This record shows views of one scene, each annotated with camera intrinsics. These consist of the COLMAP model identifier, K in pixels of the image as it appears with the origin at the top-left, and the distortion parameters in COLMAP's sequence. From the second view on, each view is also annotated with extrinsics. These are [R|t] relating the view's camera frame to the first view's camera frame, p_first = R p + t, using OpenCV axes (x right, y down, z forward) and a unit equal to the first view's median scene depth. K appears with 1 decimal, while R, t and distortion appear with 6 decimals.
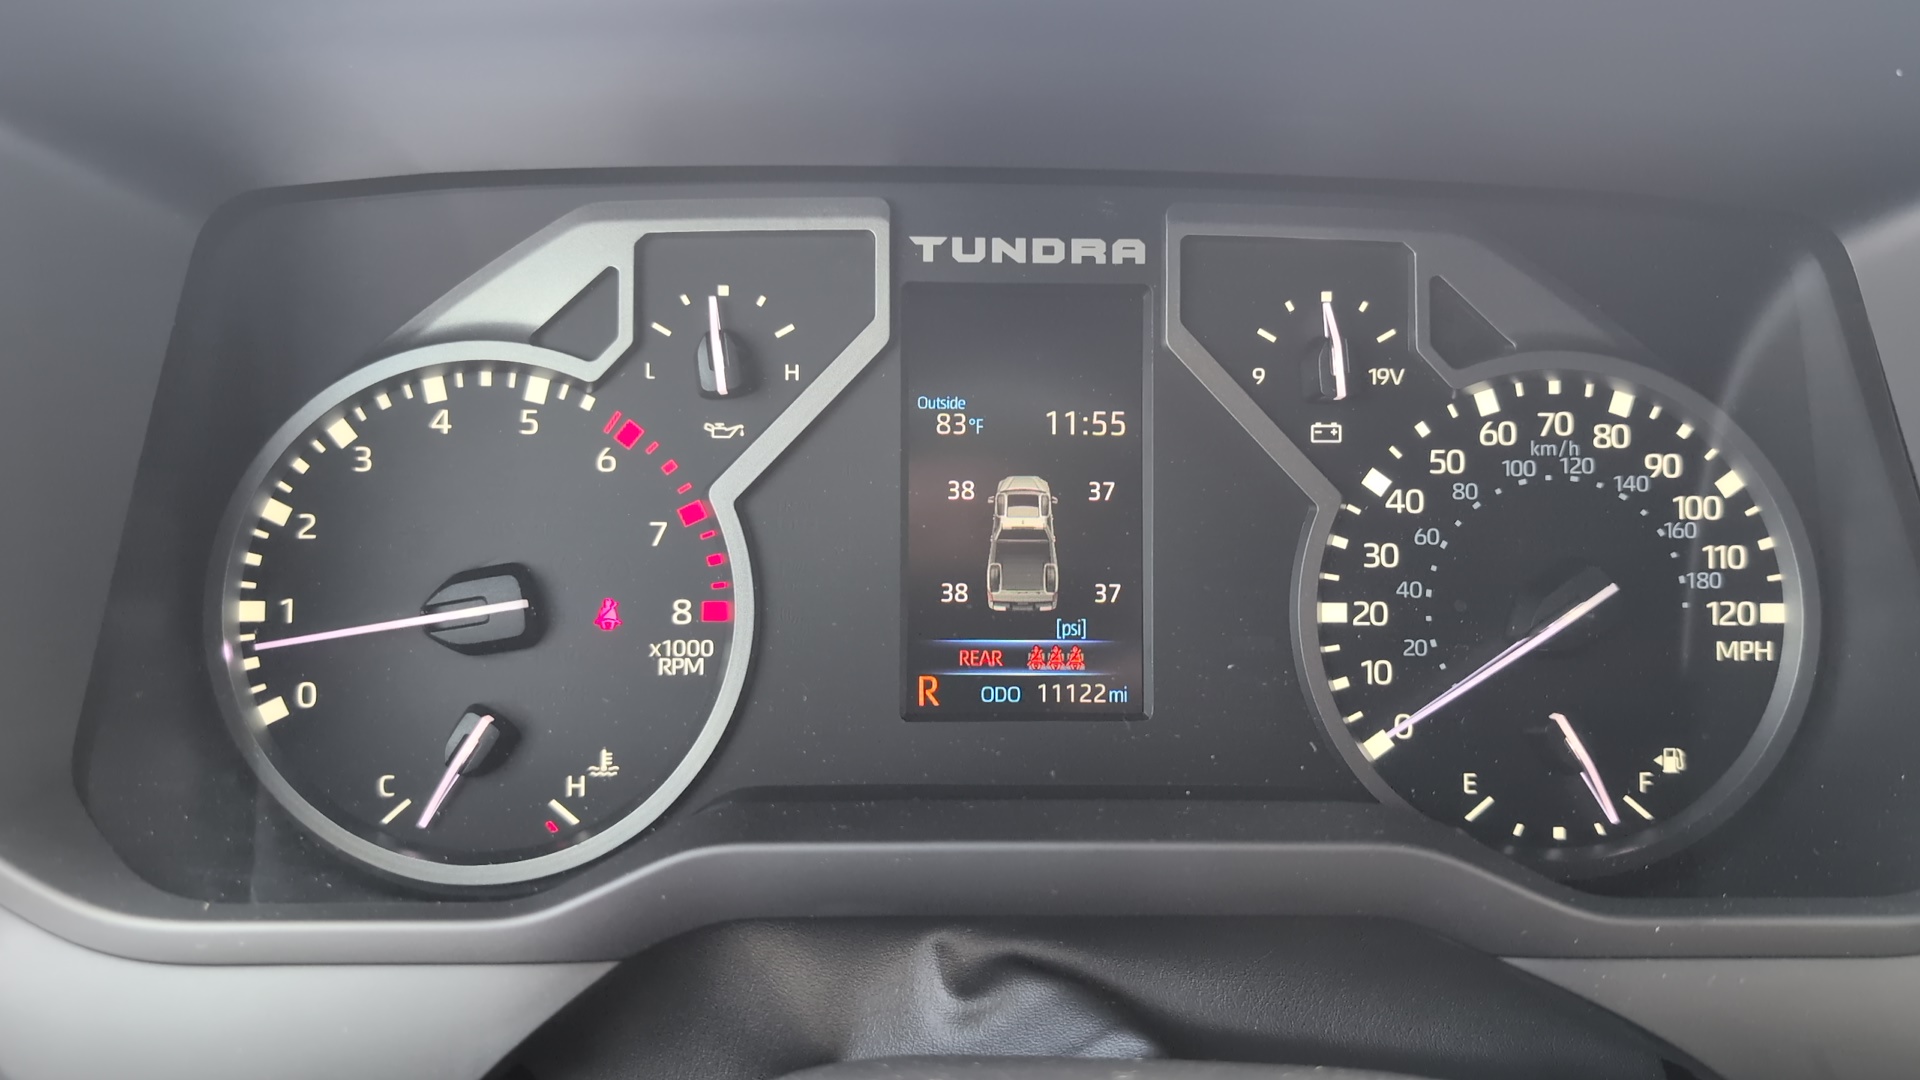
lens RADIAL K [[1605.6, 0, 957.5], [0, 1605.6, 535.6], [0, 0, 1]] dist [0.025548, -0.037578]
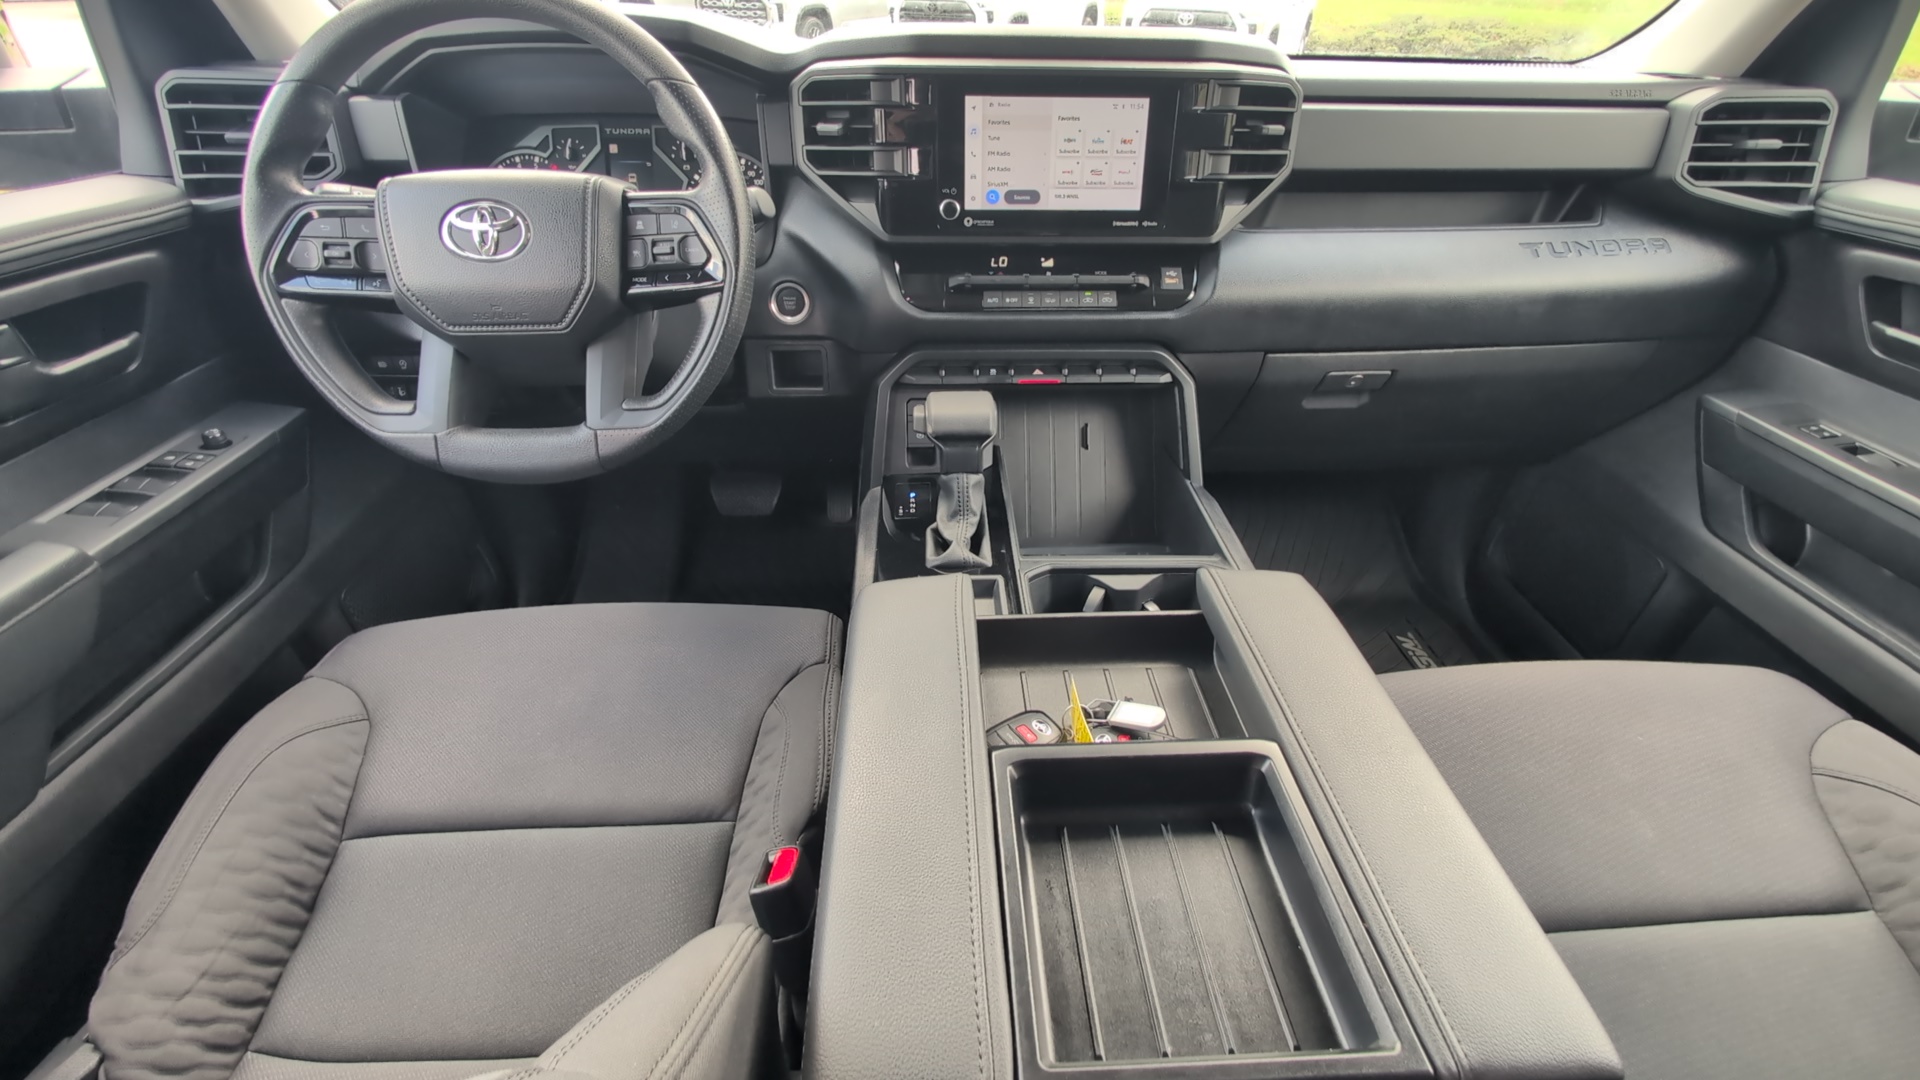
lens RADIAL K [[815.6, 0, 958.7], [0, 815.6, 536.7], [0, 0, 1]] dist [0.000923, 0.000132]
pose [[0.999952, -0.008563, 0.004678, 1.114908], [0.007596, 0.984082, 0.177550, 0.670367], [-0.006124, -0.177506, 0.984101, -1.897449]]
